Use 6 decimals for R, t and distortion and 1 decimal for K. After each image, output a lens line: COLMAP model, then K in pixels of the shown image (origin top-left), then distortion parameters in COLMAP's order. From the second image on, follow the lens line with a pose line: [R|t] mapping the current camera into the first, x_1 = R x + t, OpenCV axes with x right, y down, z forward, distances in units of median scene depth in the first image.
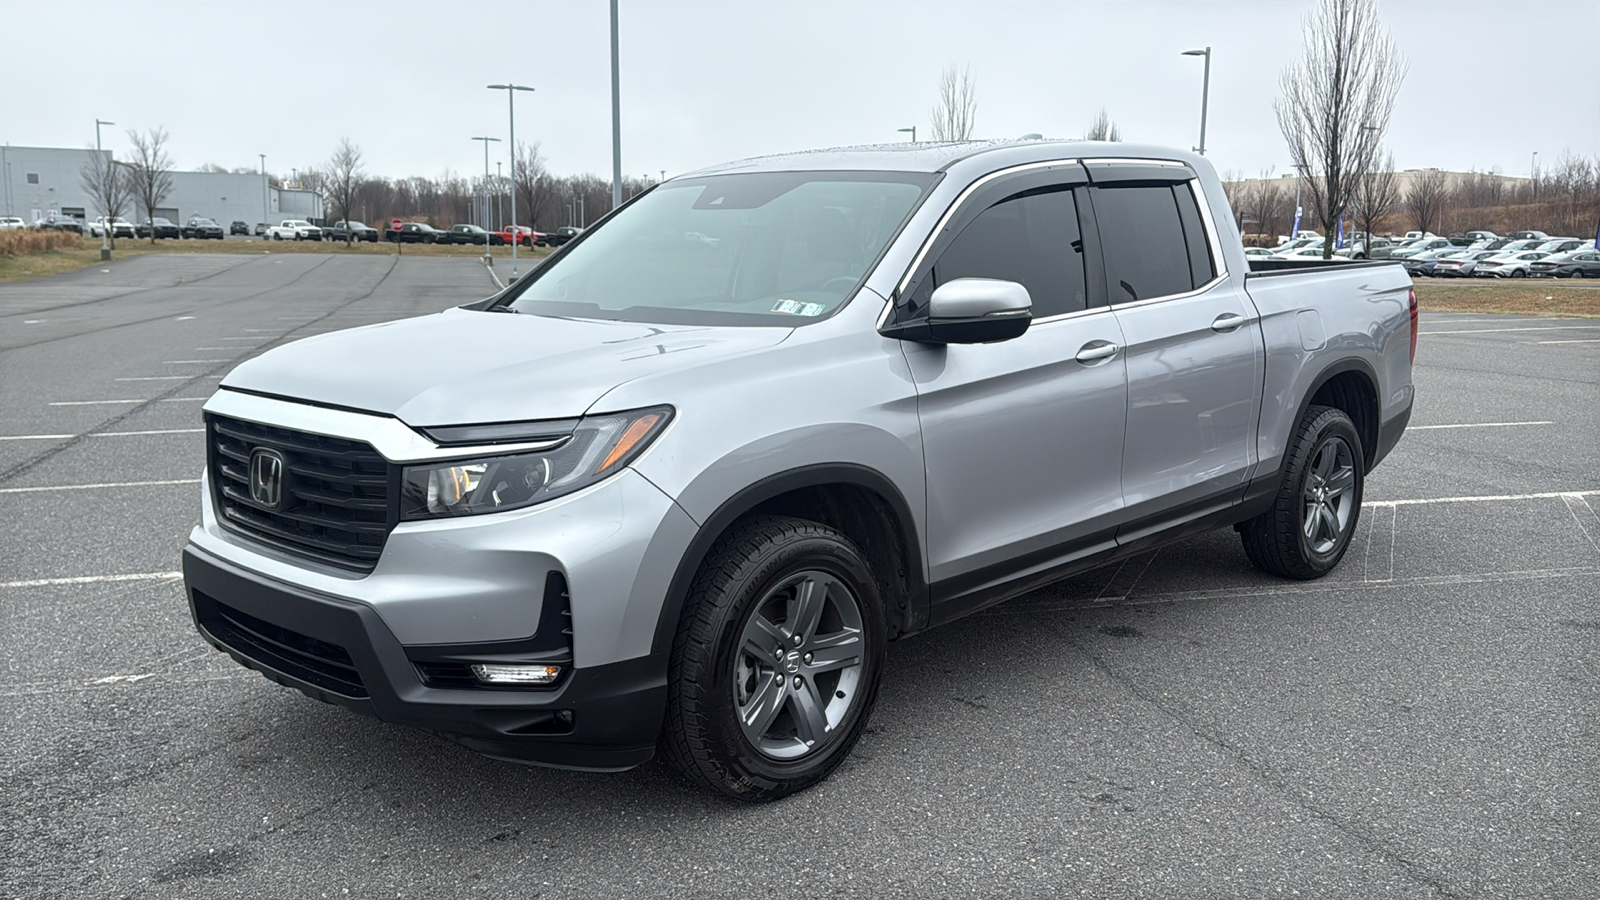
lens RADIAL K [[1355.1, 0, 831.6], [0, 1355.1, 495.7], [0, 0, 1]] dist [0.144664, -0.244359]
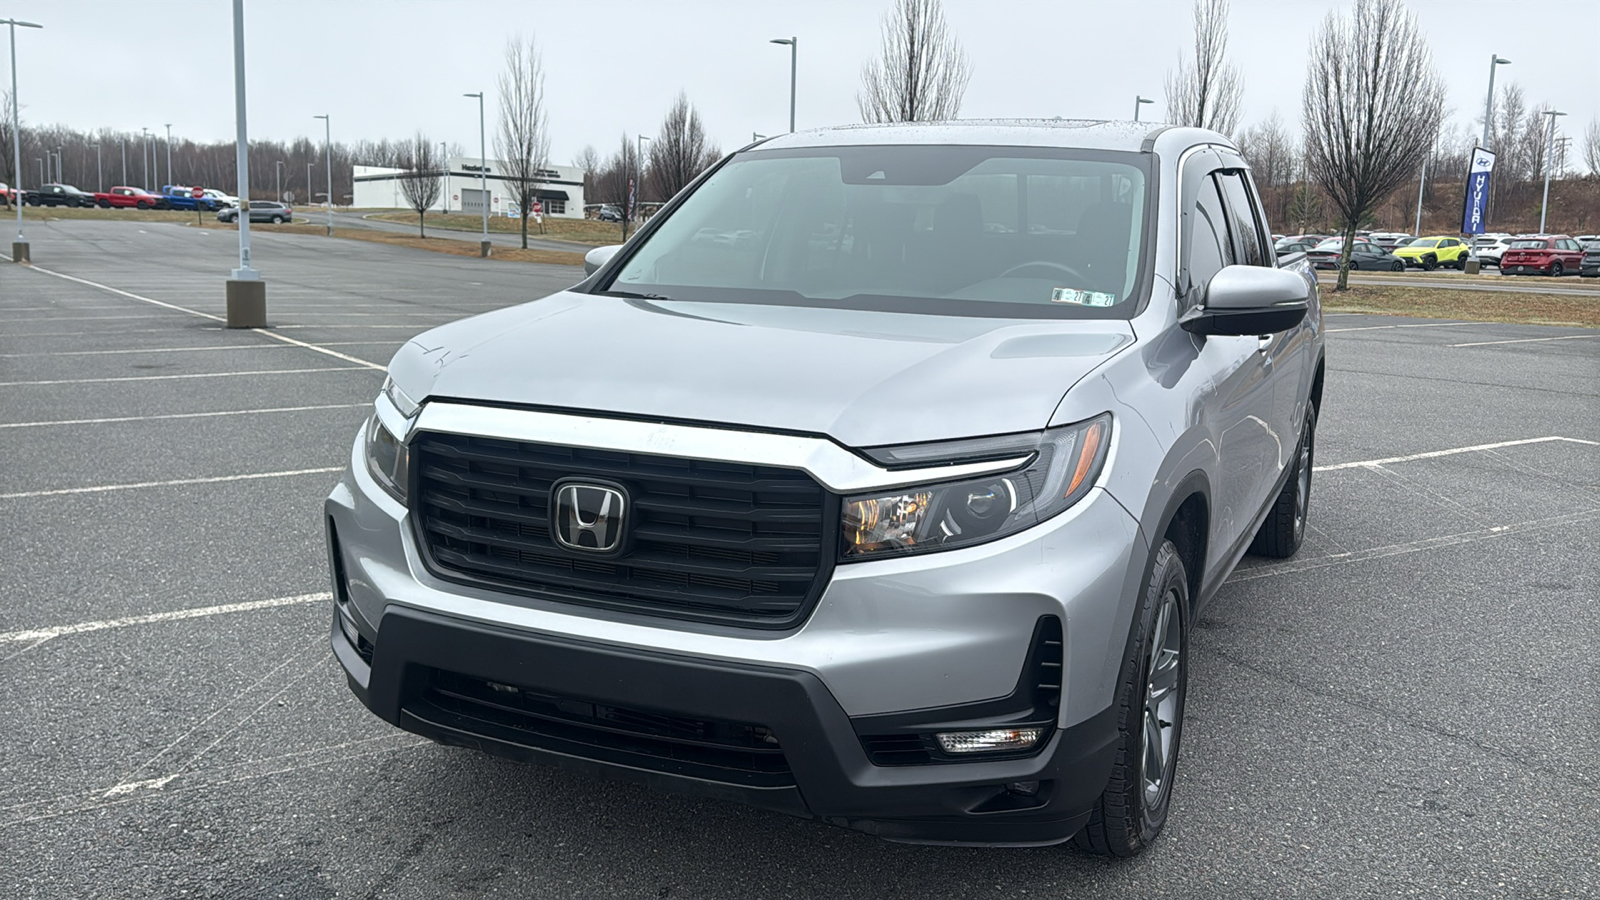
lens RADIAL K [[1355.1, 0, 842.7], [0, 1355.1, 462.6], [0, 0, 1]] dist [0.144664, -0.244359]
pose [[0.942685, -0.034101, 0.331937, -0.478043], [0.036329, 0.999340, -0.000509, -0.034096], [-0.331700, 0.012539, 0.943301, 0.200053]]
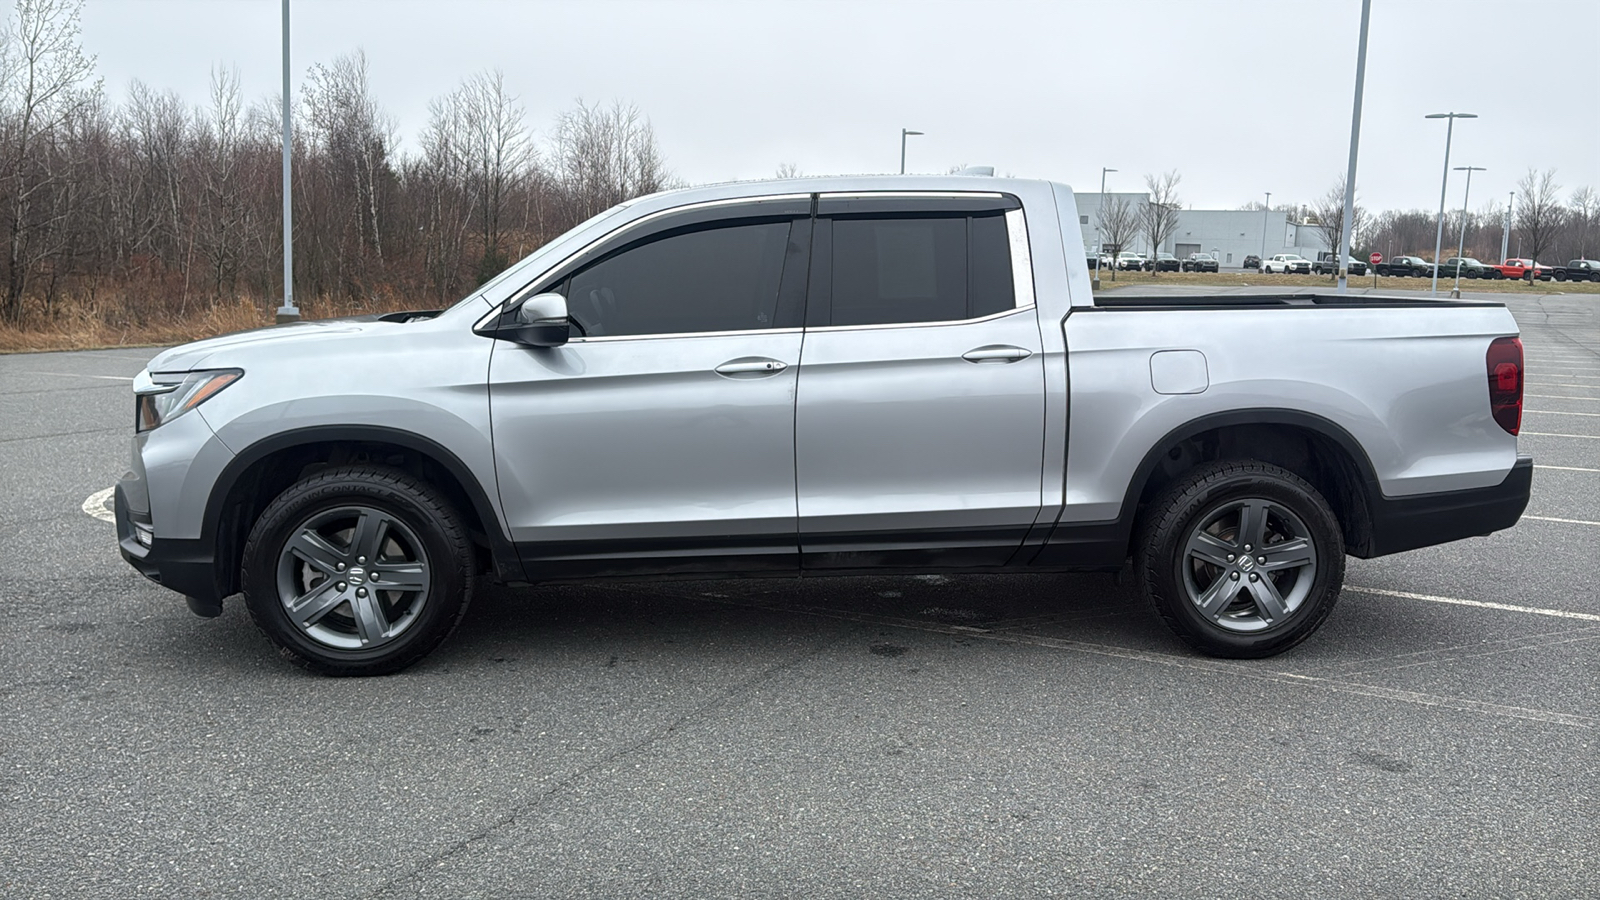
lens RADIAL K [[1355.1, 0, 837.3], [0, 1355.1, 425.7], [0, 0, 1]] dist [0.144664, -0.244359]
pose [[0.756732, 0.087661, -0.647822, 1.094005], [-0.134850, 0.990588, -0.023478, -0.048832], [0.639666, 0.105125, 0.761430, 0.253753]]
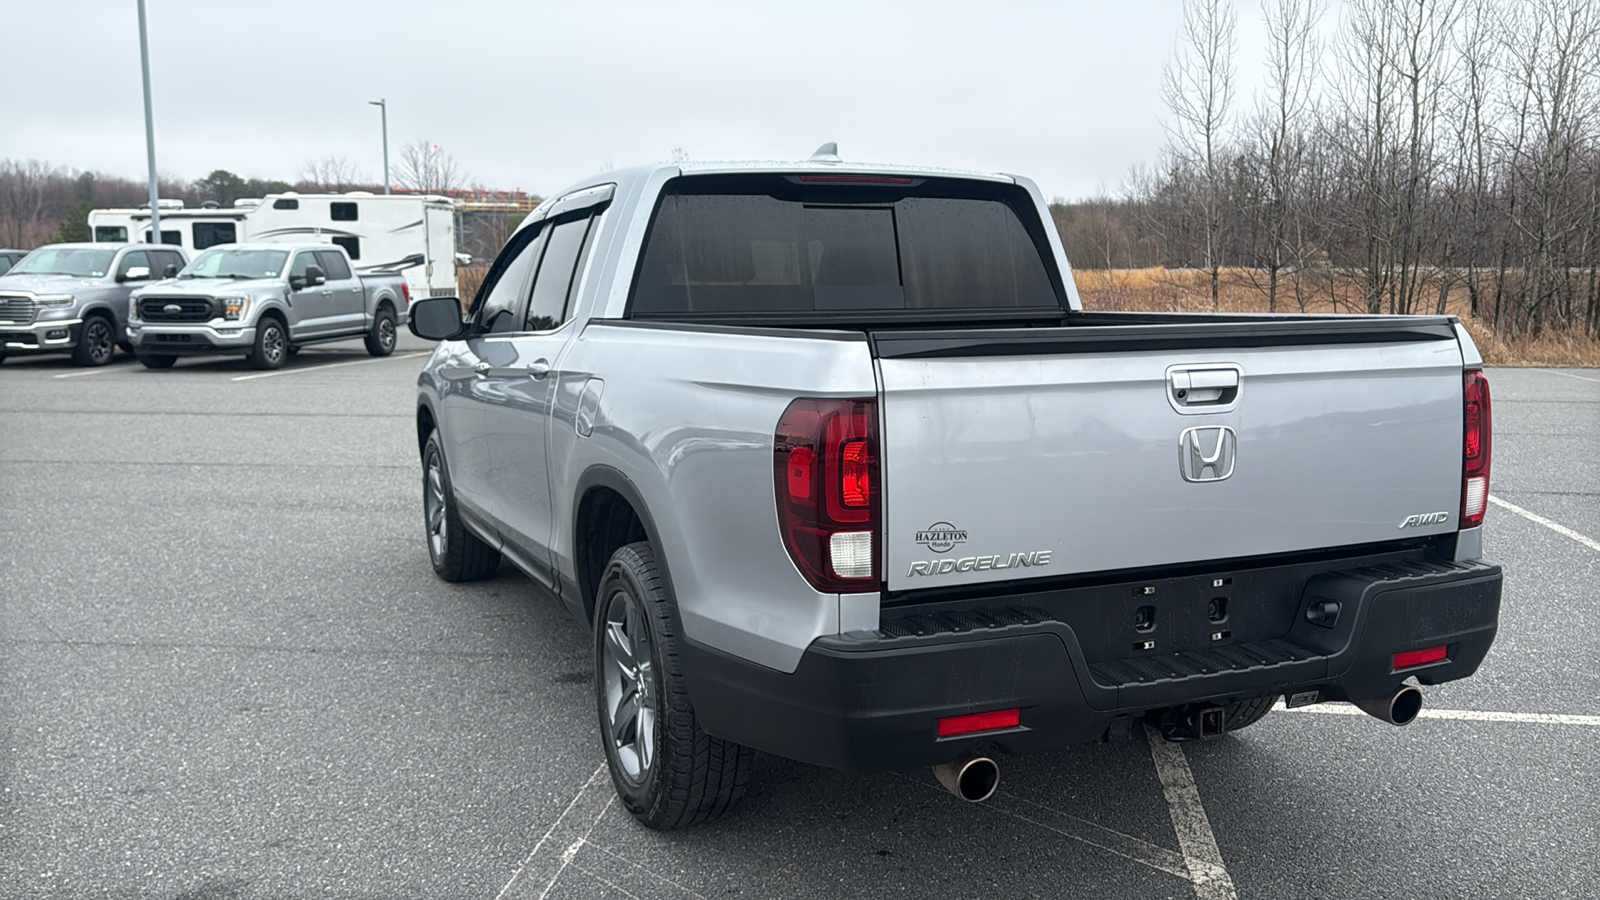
lens RADIAL K [[1355.1, 0, 831.0], [0, 1355.1, 464.3], [0, 0, 1]] dist [0.144664, -0.244359]
pose [[-0.376606, 0.131076, -0.917054, 1.339277], [-0.169452, 0.963490, 0.207302, -0.365459], [0.910744, 0.233467, -0.340645, 1.936351]]
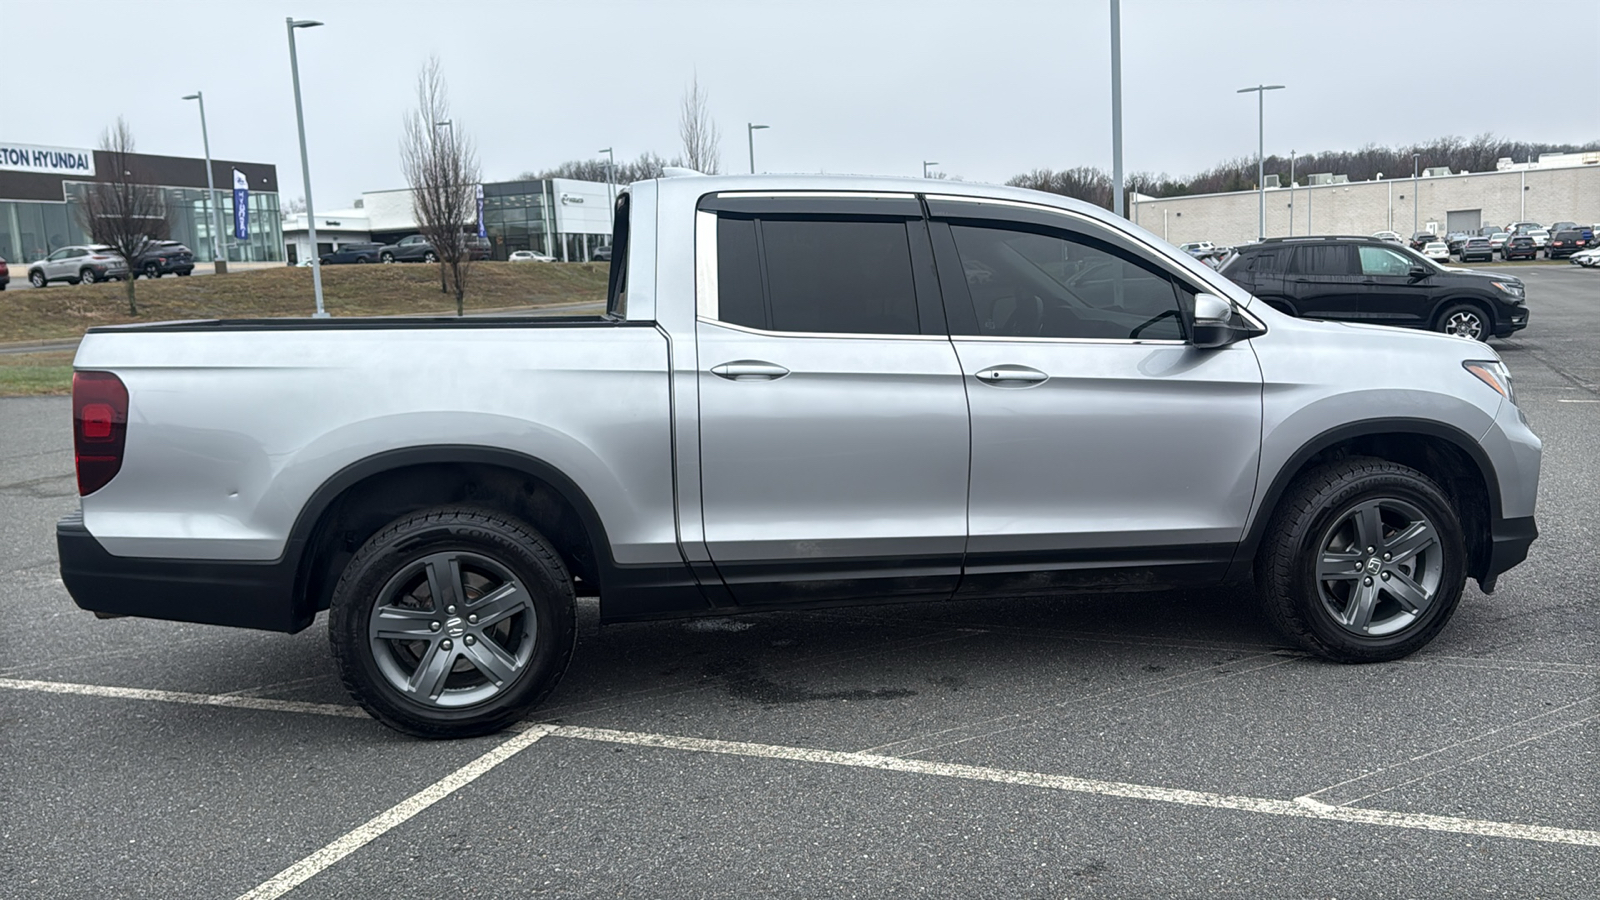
lens RADIAL K [[1355.6, 0, 826.7], [0, 1355.6, 459.8], [0, 0, 1]] dist [0.132333, -0.217821]
pose [[-0.814686, -0.048314, 0.577887, -0.706992], [0.135876, 0.952879, 0.271219, -0.459433], [-0.563760, 0.299480, -0.769732, 2.516490]]
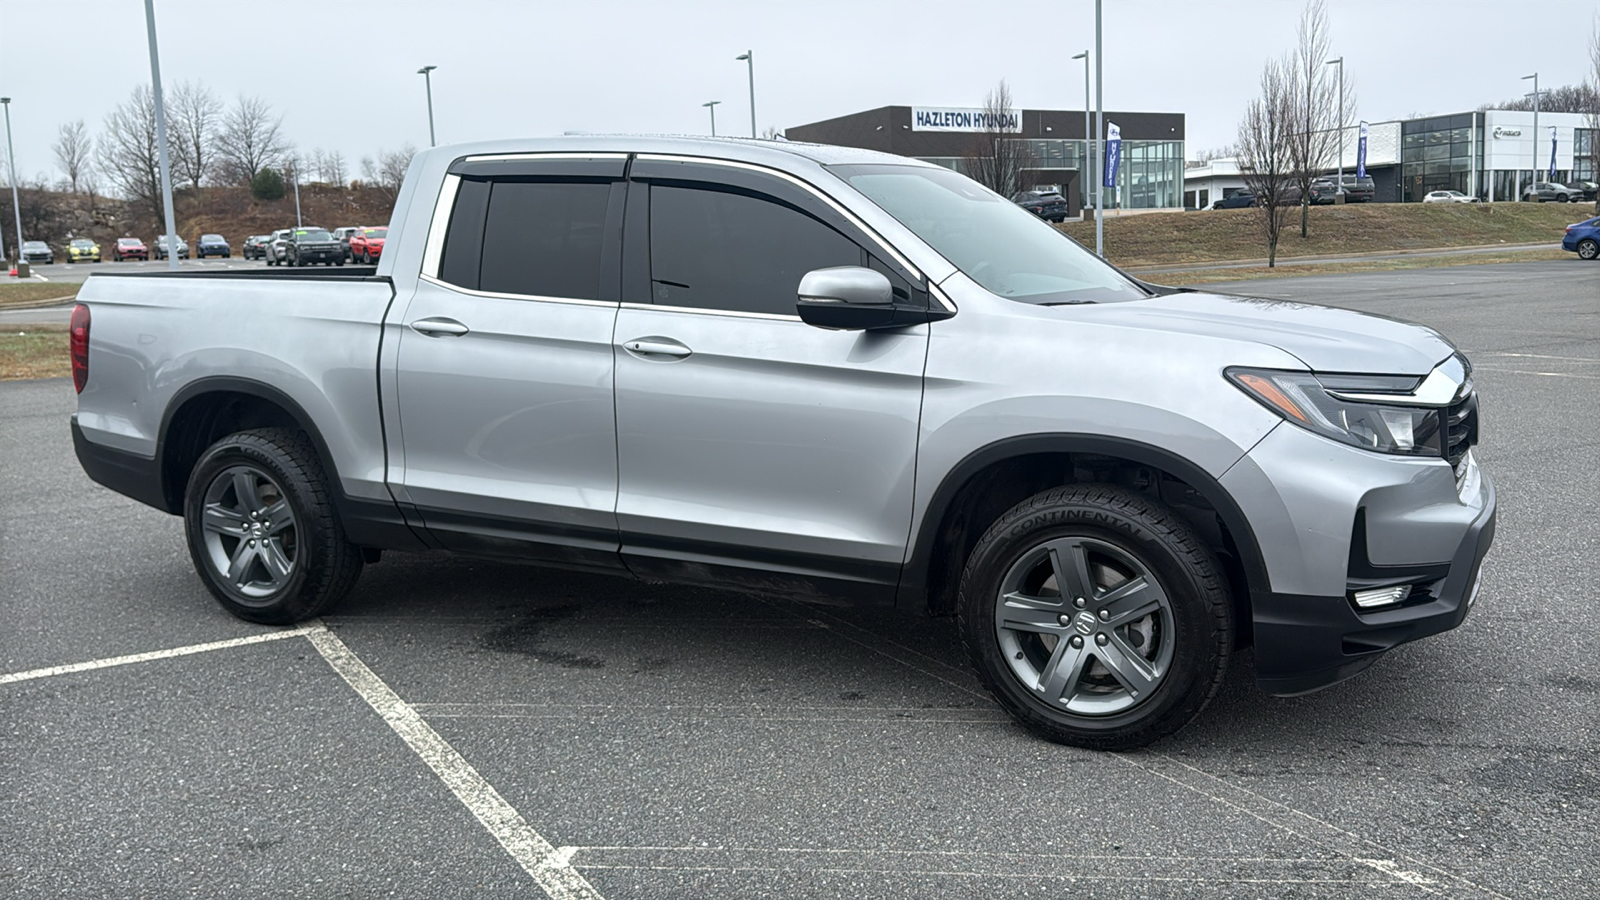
lens RADIAL K [[1355.0, 0, 833.3], [0, 1355.0, 432.5], [0, 0, 1]] dist [0.141349, -0.235502]
pose [[-0.293216, -0.119982, 0.948488, -1.250452], [0.191539, 0.964607, 0.181234, -0.292565], [-0.936663, 0.234813, -0.259857, 1.658986]]
